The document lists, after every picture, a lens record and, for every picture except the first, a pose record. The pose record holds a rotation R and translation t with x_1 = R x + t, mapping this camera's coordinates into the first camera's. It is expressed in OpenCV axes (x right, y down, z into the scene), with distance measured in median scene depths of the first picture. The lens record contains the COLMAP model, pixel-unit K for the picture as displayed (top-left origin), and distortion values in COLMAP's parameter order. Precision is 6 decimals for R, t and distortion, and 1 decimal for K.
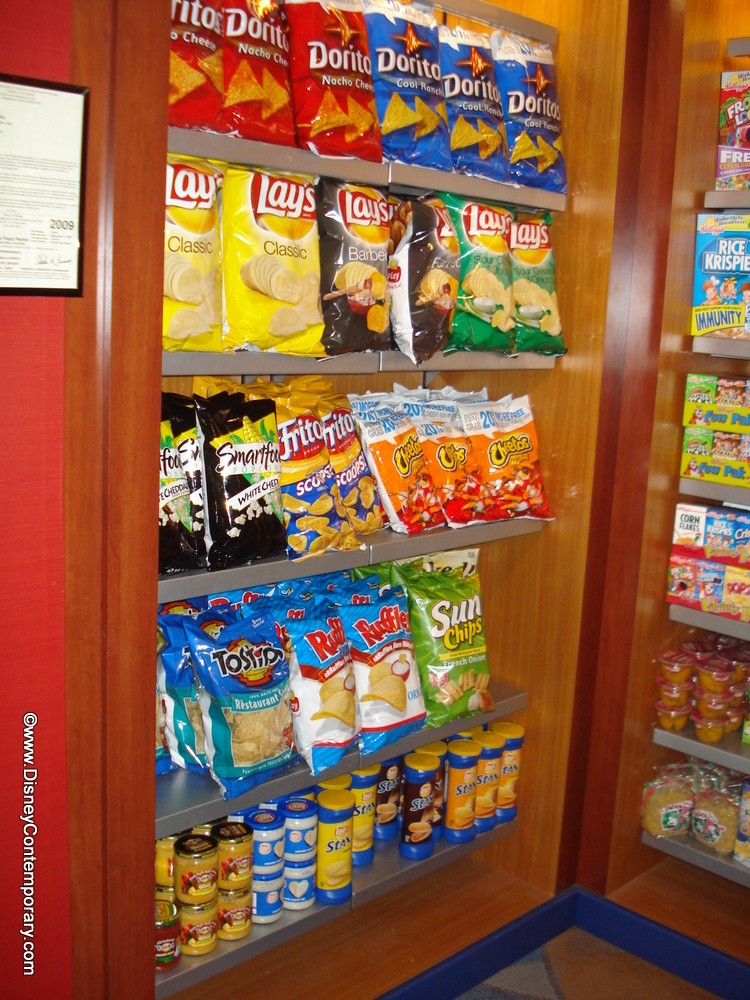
lens RADIAL K [[1095.0, 0, 374.8], [0, 1095.0, 499.5], [0, 0, 1]] dist [-0.115829, 0.000000]
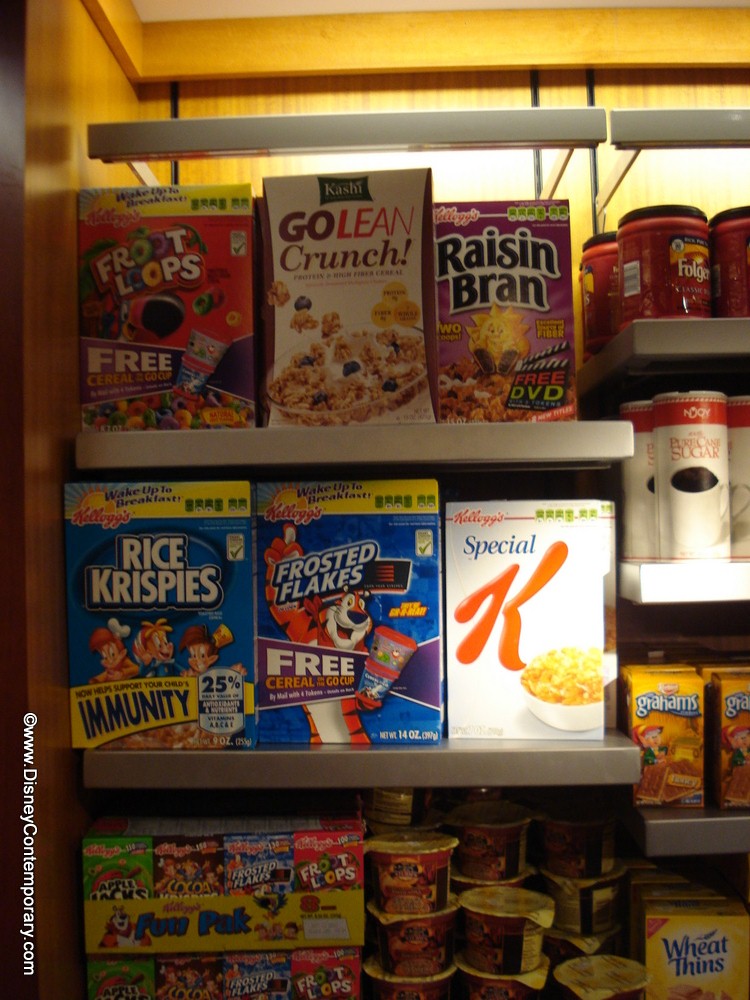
lens RADIAL K [[1095.0, 0, 375.1], [0, 1095.0, 502.7], [0, 0, 1]] dist [-0.115829, 0.000000]
pose [[0.708686, -0.043469, 0.704183, 0.073847], [0.183749, 0.975027, -0.124736, -0.178416], [-0.681175, 0.217792, 0.698975, 0.599794]]
